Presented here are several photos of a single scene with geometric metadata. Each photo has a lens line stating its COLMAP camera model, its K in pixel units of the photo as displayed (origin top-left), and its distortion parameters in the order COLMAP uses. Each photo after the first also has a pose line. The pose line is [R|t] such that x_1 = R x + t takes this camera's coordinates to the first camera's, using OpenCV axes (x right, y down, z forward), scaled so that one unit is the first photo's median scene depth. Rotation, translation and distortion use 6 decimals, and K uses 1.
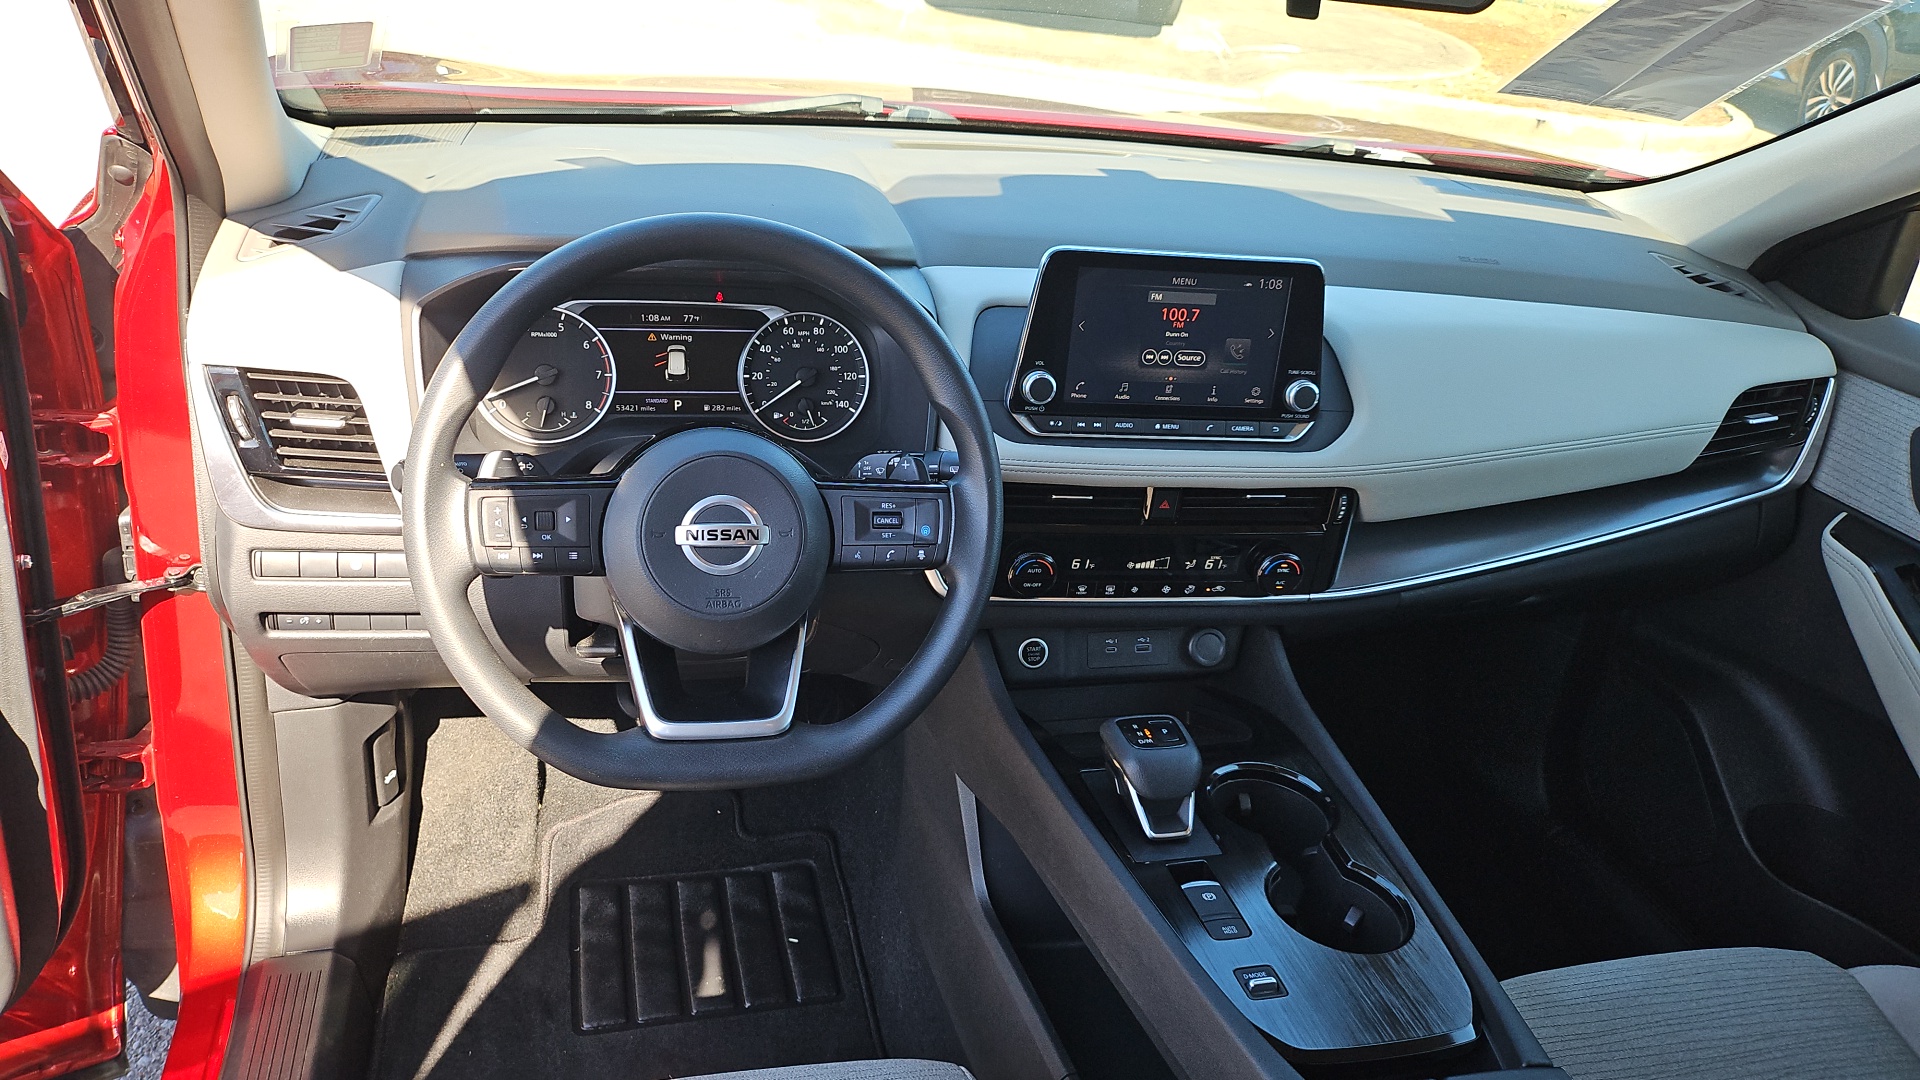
lens RADIAL K [[1364.4, 0, 938.2], [0, 1364.4, 520.9], [0, 0, 1]] dist [0.046740, -0.046780]
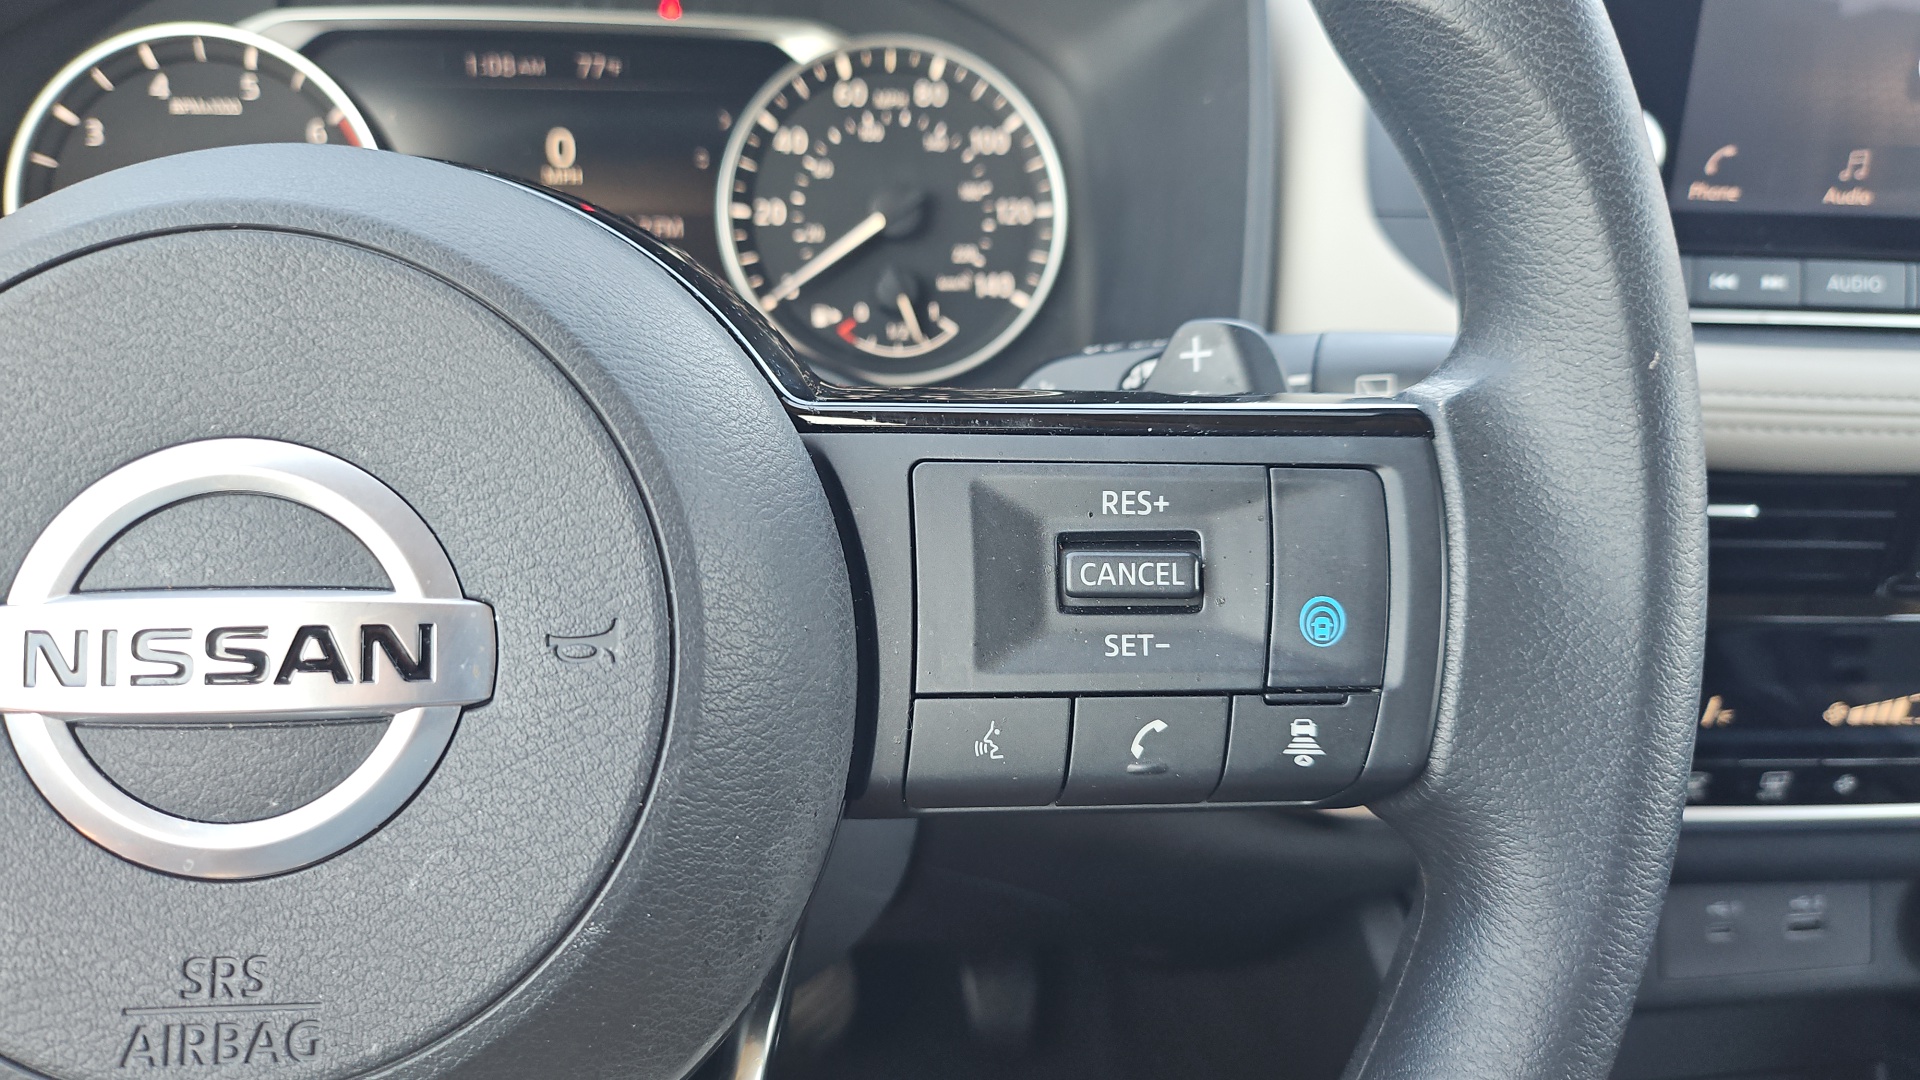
lens RADIAL K [[1364.4, 0, 962.9], [0, 1364.4, 548.0], [0, 0, 1]] dist [0.046740, -0.046780]
pose [[0.989949, -0.012587, -0.140866, -0.027102], [0.007148, 0.999212, -0.039050, 0.003090], [0.141247, 0.037651, 0.989258, 0.651903]]
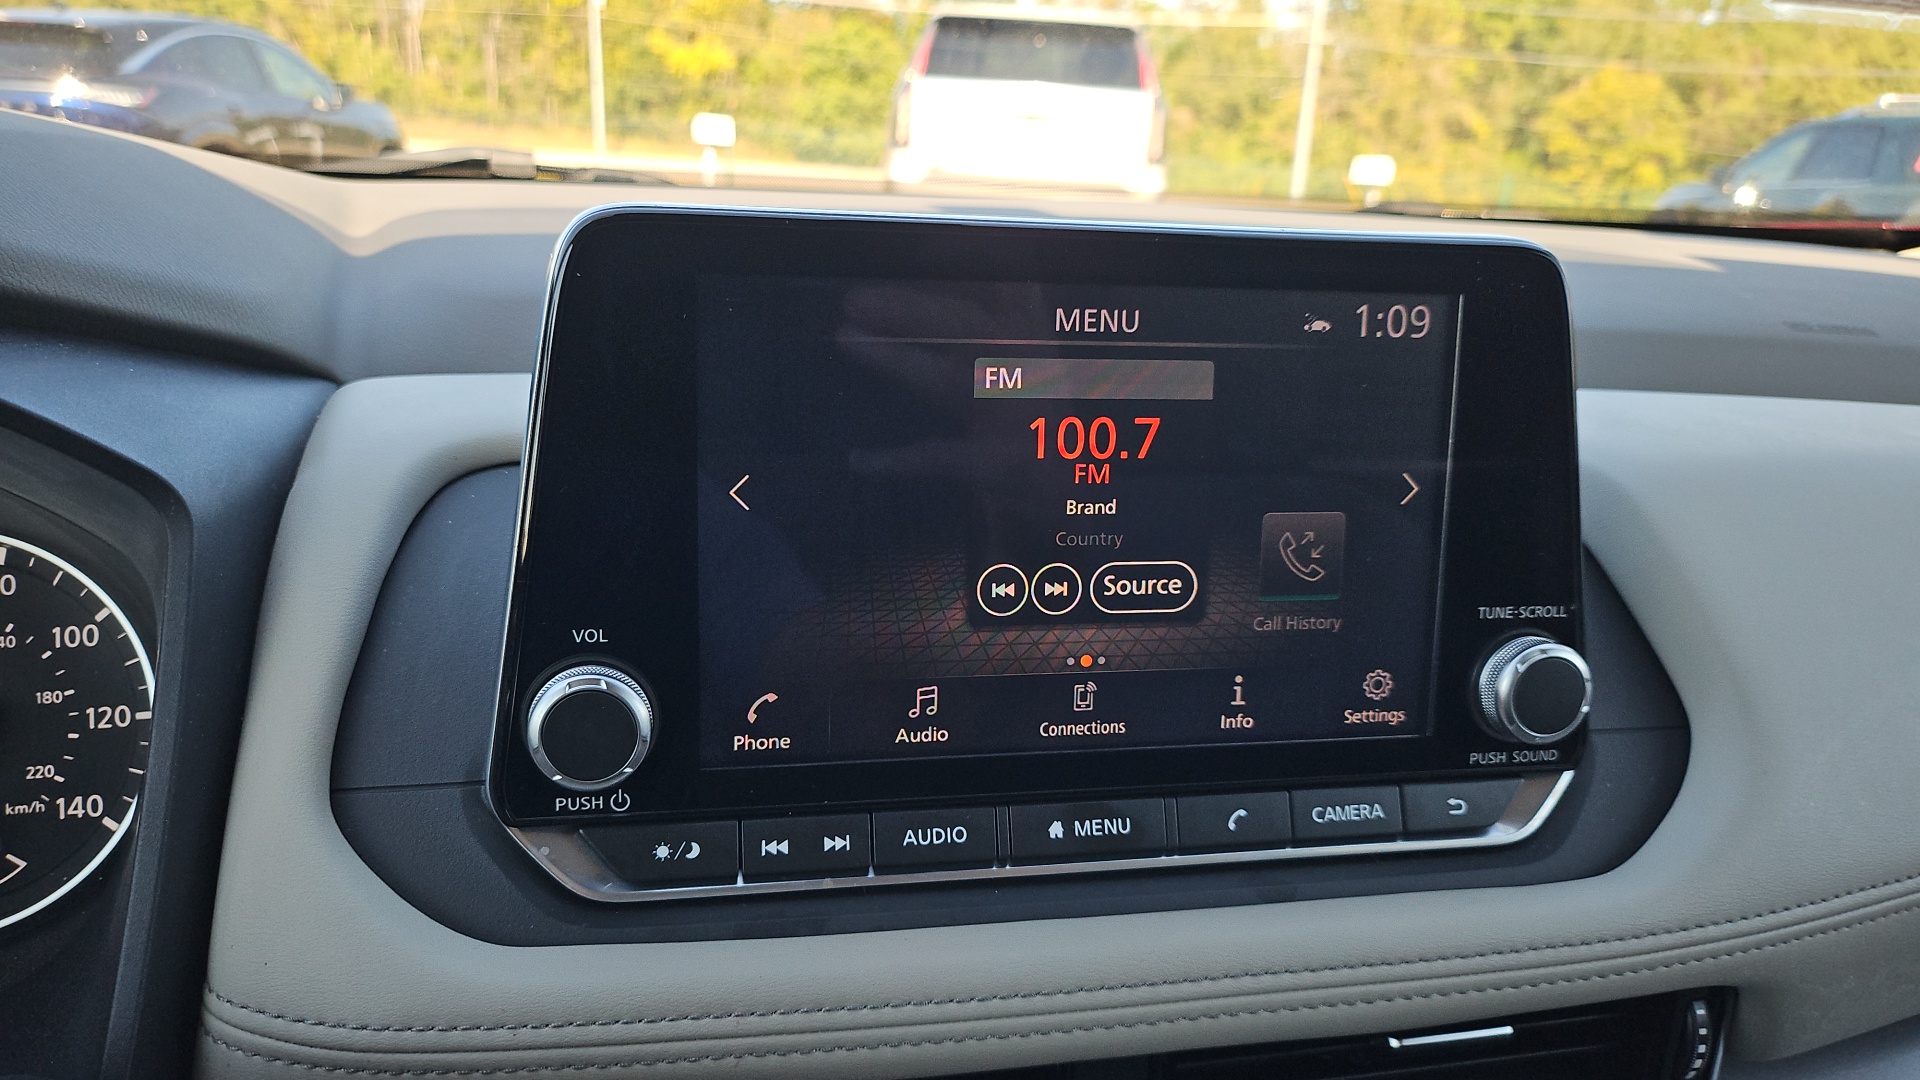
lens RADIAL K [[1364.4, 0, 943.4], [0, 1364.4, 549.2], [0, 0, 1]] dist [0.046740, -0.046780]
pose [[0.997794, -0.066380, -0.001363, 0.141644], [0.064959, 0.980272, -0.186674, -0.074940], [0.013727, 0.186174, 0.982421, 0.708822]]
